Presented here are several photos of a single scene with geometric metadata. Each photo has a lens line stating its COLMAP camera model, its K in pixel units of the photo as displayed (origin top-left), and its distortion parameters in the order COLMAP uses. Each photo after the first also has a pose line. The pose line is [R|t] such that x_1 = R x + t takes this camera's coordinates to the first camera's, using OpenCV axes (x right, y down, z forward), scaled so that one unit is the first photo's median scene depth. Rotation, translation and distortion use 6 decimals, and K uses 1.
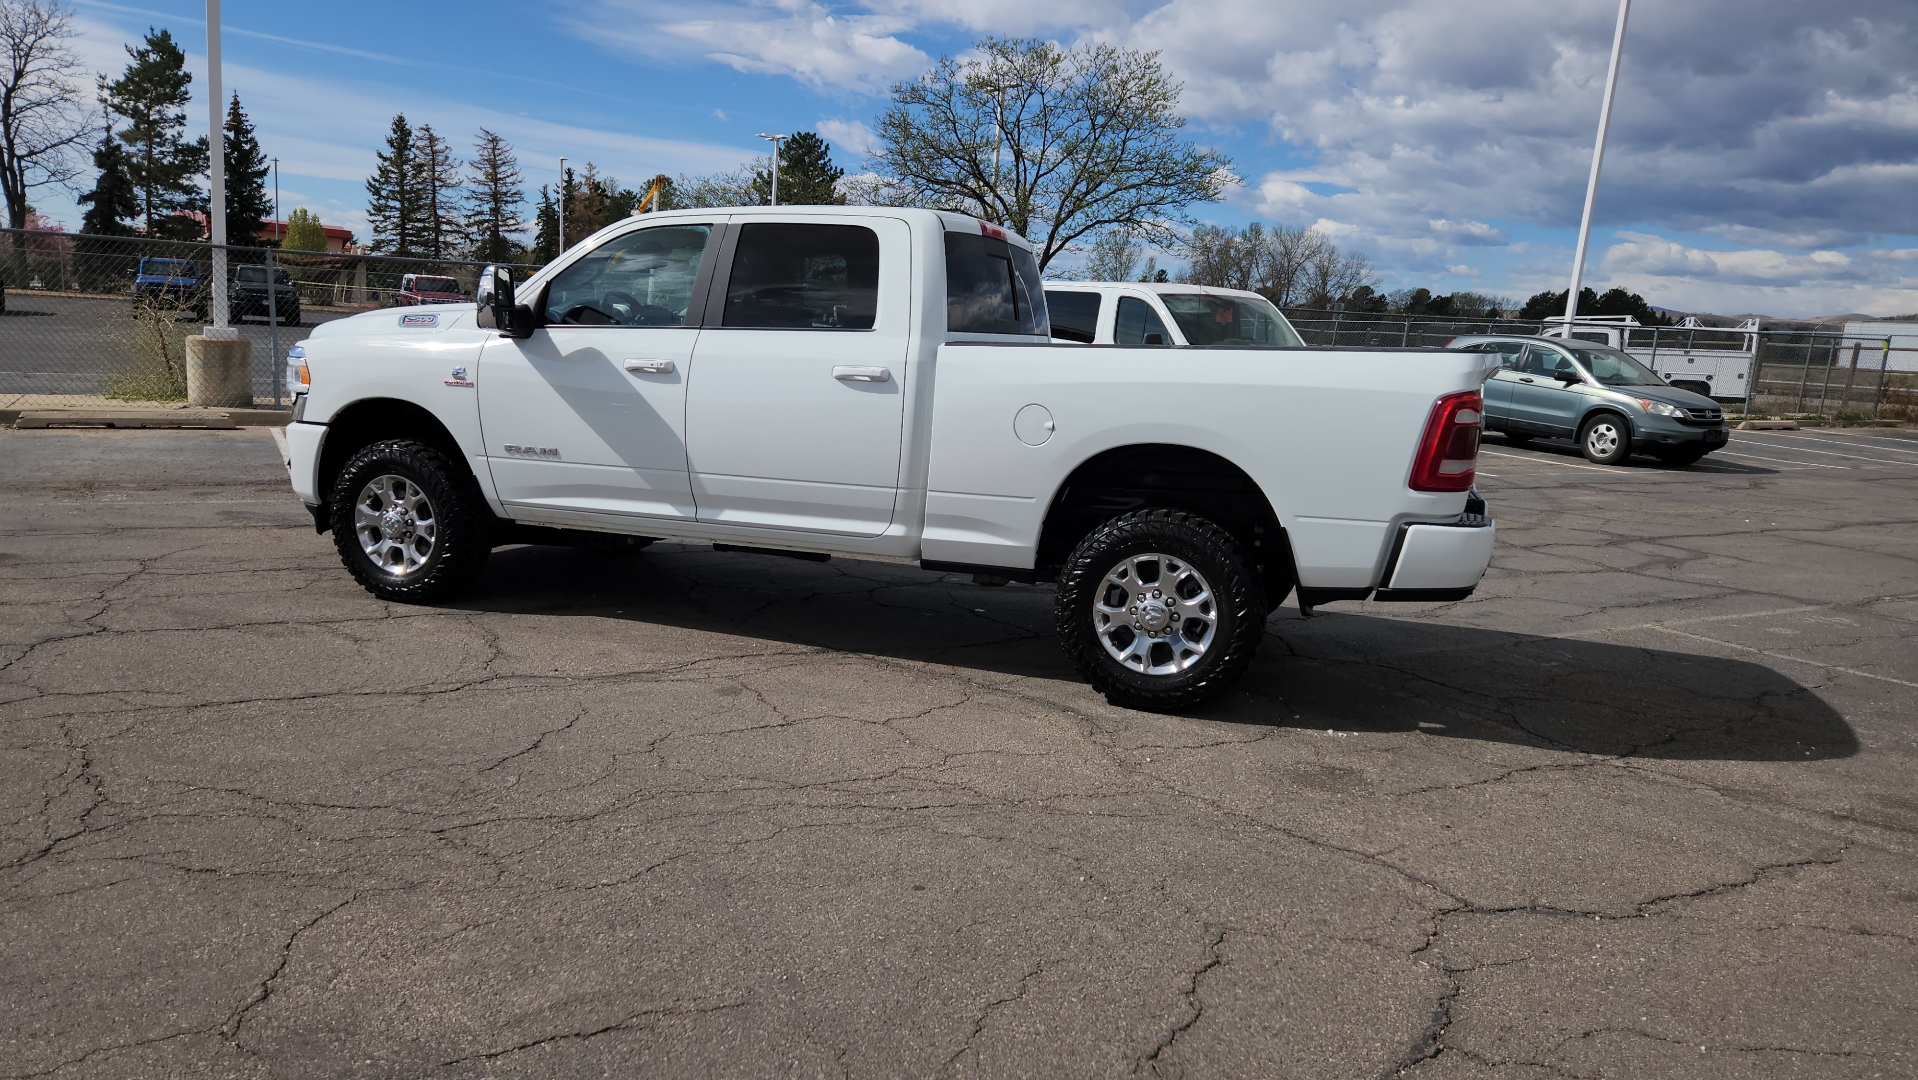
lens RADIAL K [[1275.7, 0, 927.8], [0, 1275.7, 554.1], [0, 0, 1]] dist [0.071029, -0.054862]
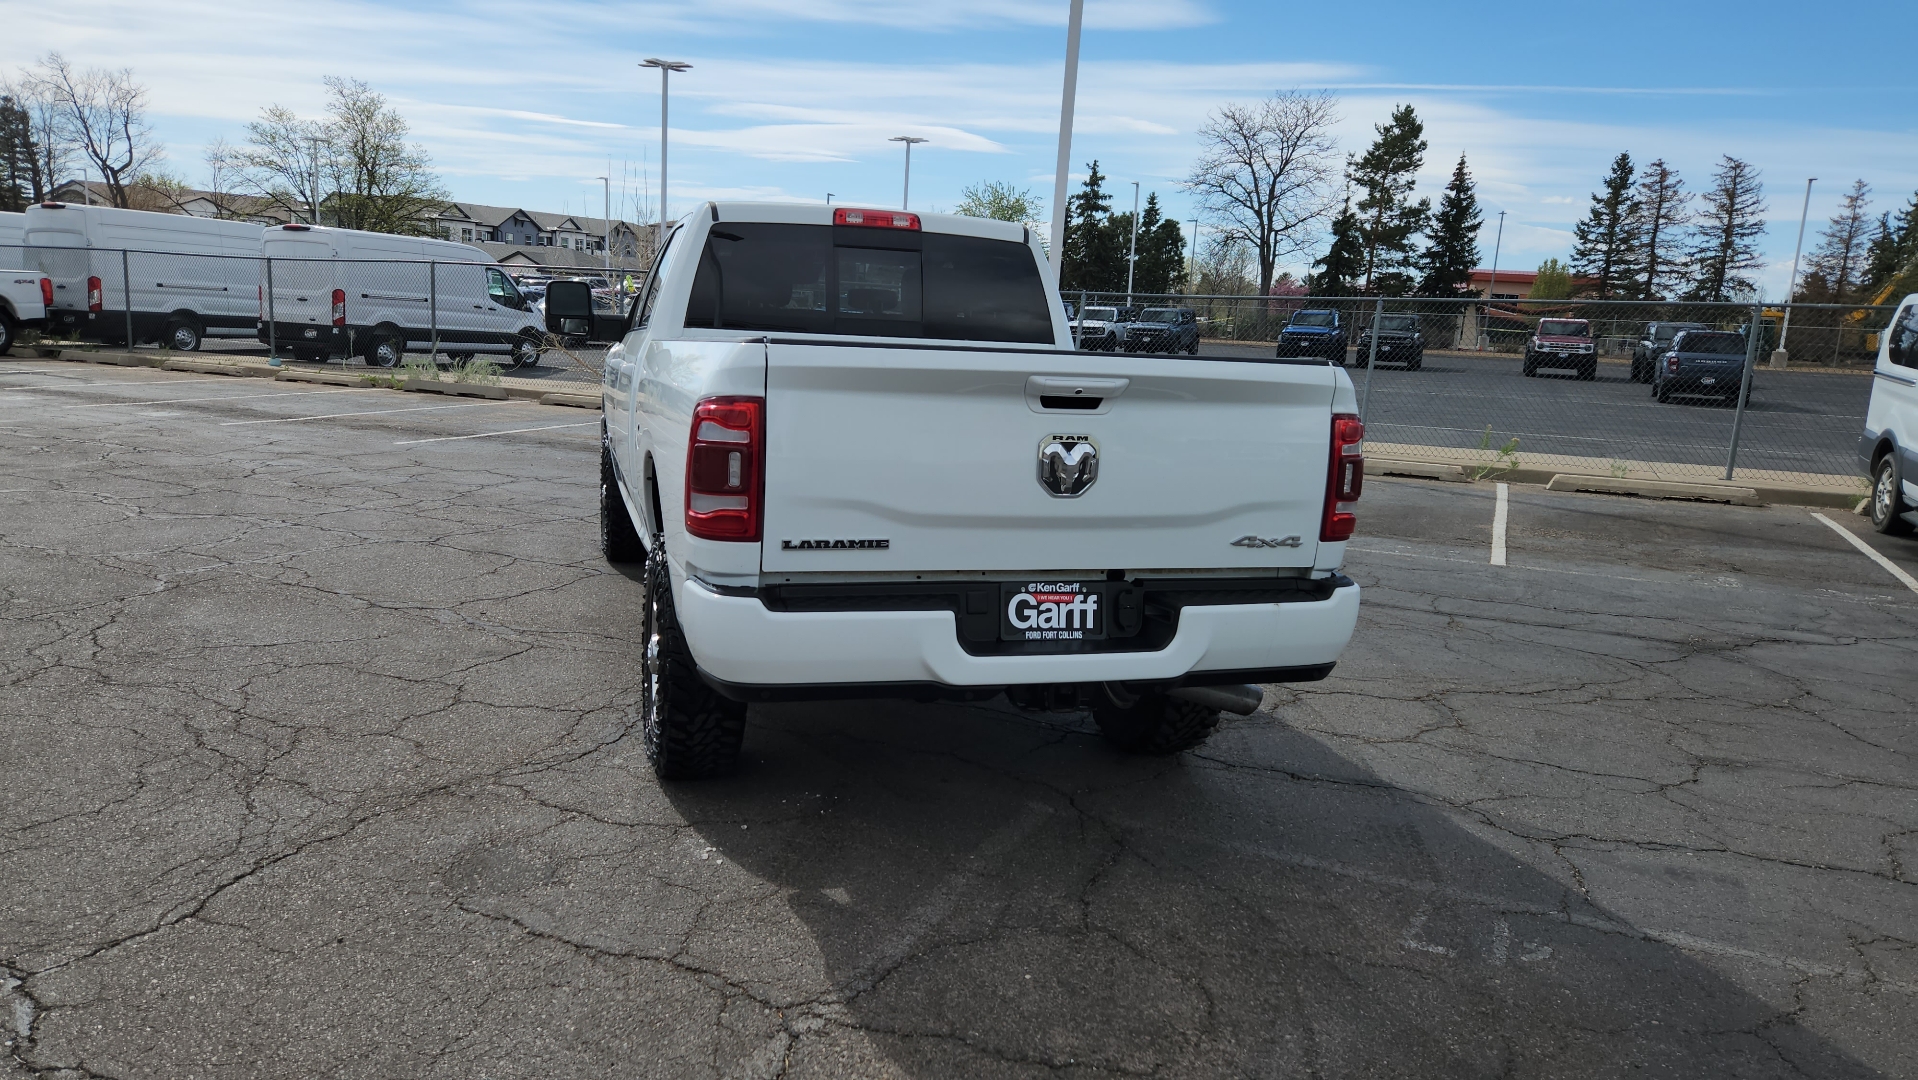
lens RADIAL K [[1275.7, 0, 927.9], [0, 1275.7, 552.1], [0, 0, 1]] dist [0.071029, -0.054862]
pose [[0.604720, 0.124598, -0.786632, 0.748084], [-0.156108, 0.987071, 0.036339, -0.061761], [0.780989, 0.100825, 0.616352, 0.489735]]
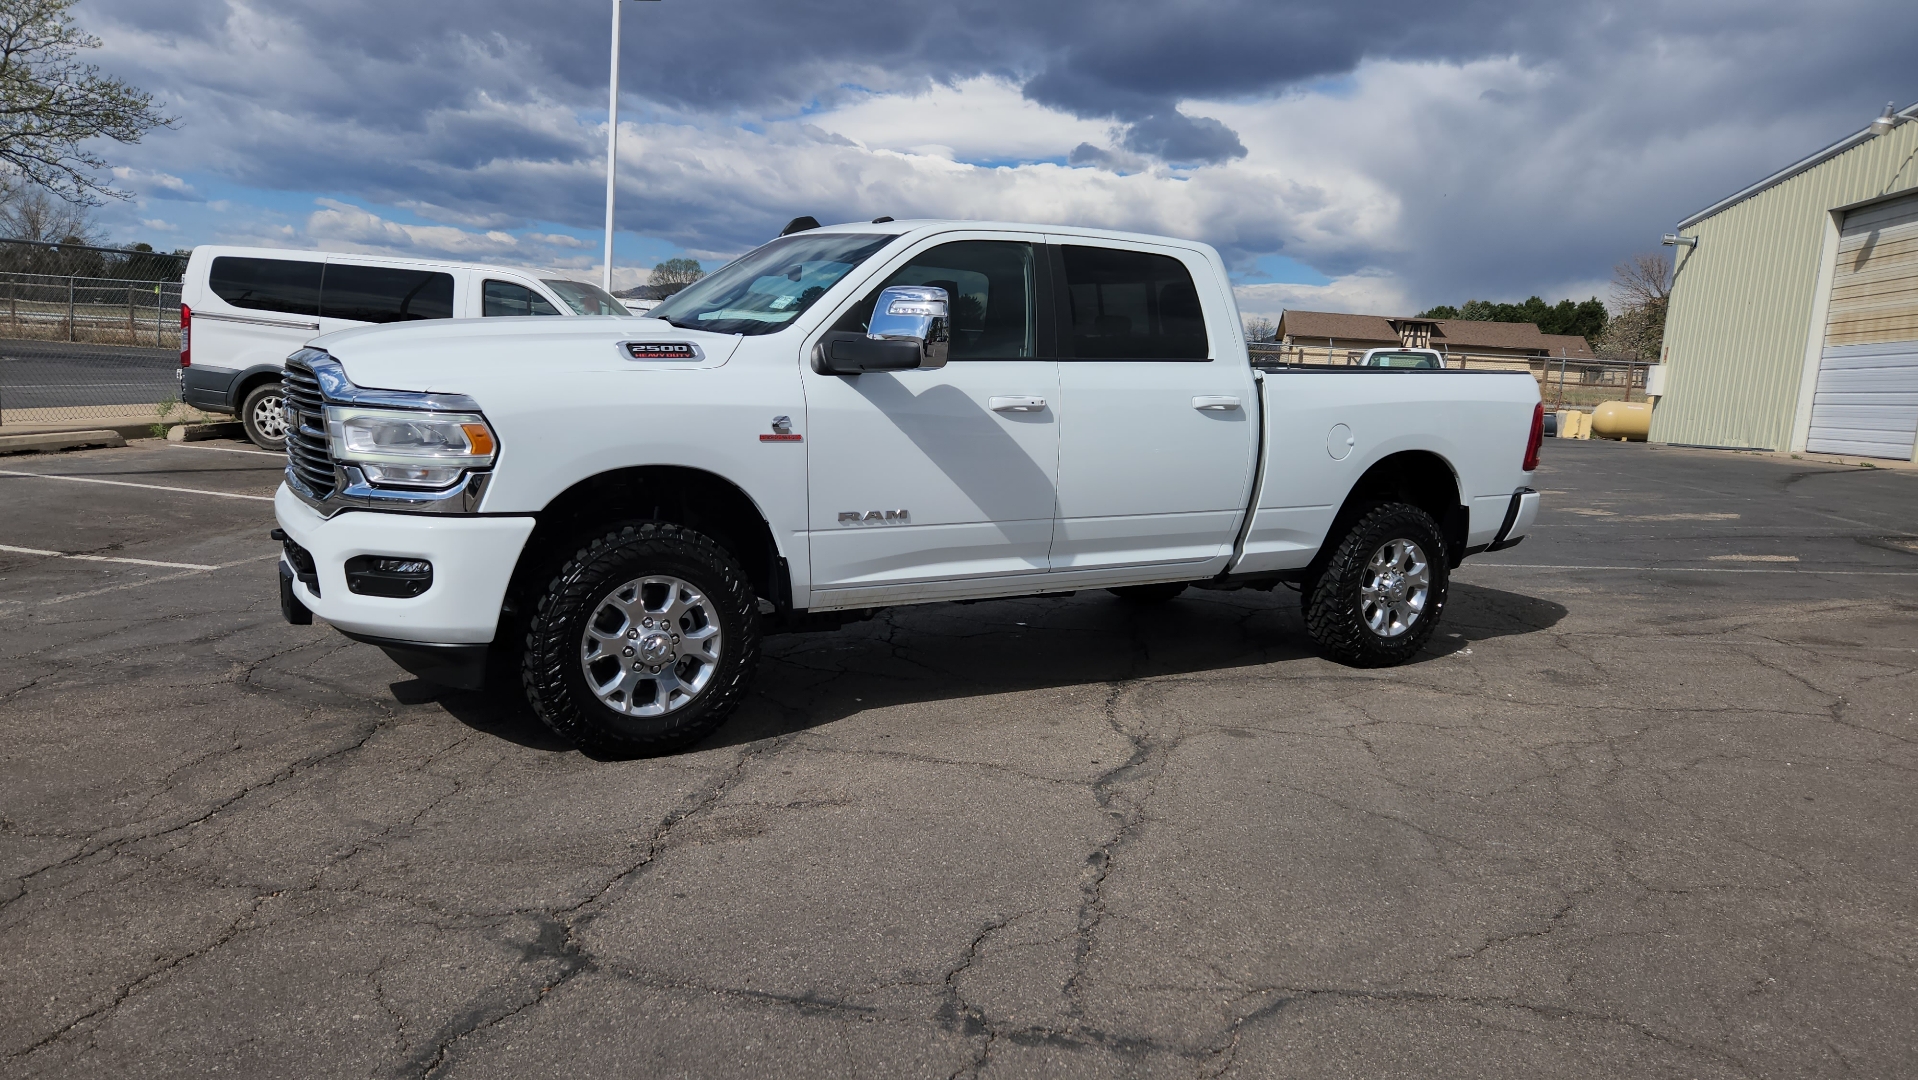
lens RADIAL K [[1277.4, 0, 927.7], [0, 1277.4, 529.5], [0, 0, 1]] dist [0.067459, -0.045965]
pose [[0.616019, -0.122204, 0.778194, -0.850656], [0.115492, 0.991229, 0.064234, -0.112461], [-0.779219, 0.050306, 0.624730, 0.455723]]
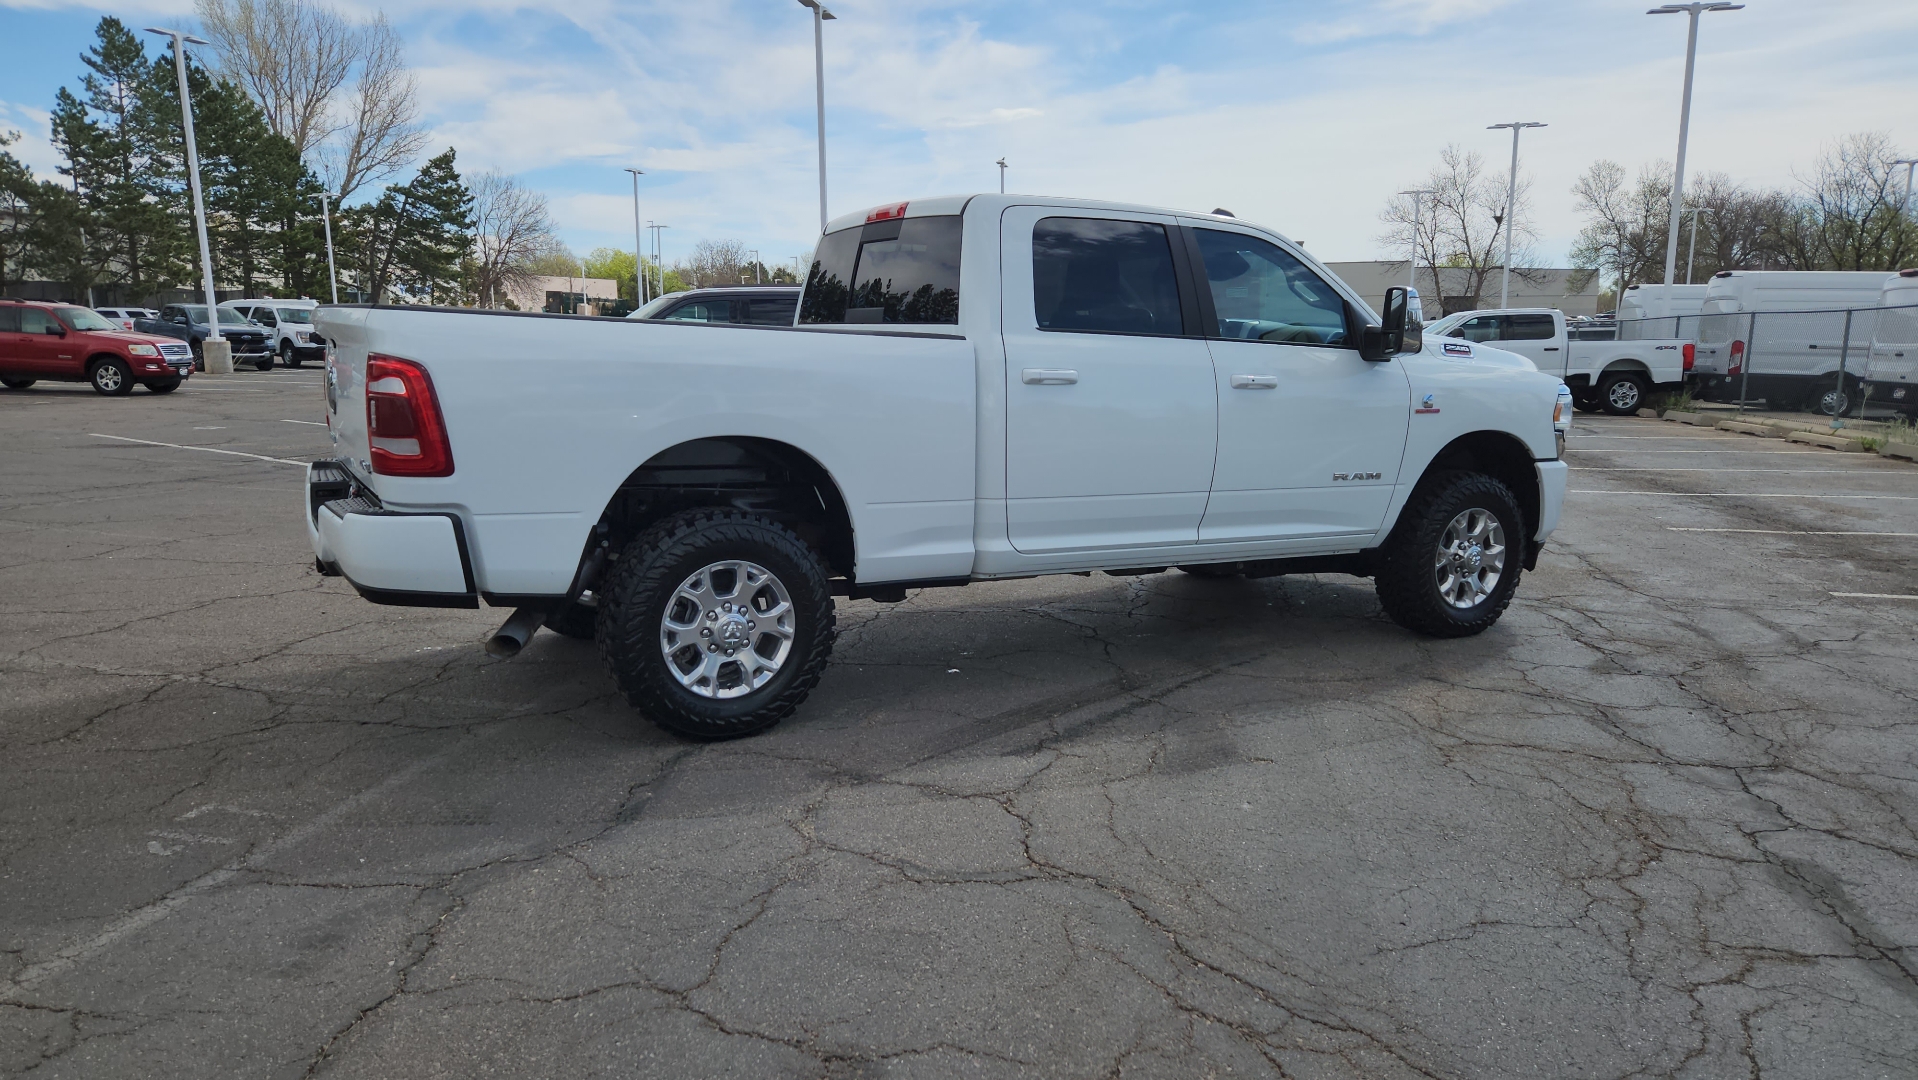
lens RADIAL K [[1275.7, 0, 930.6], [0, 1275.7, 546.3], [0, 0, 1]] dist [0.071029, -0.054862]
pose [[-0.645517, 0.066904, -0.760810, 0.705893], [-0.177139, 0.955877, 0.234353, -0.232341], [0.742920, 0.286048, -0.605184, 1.566167]]
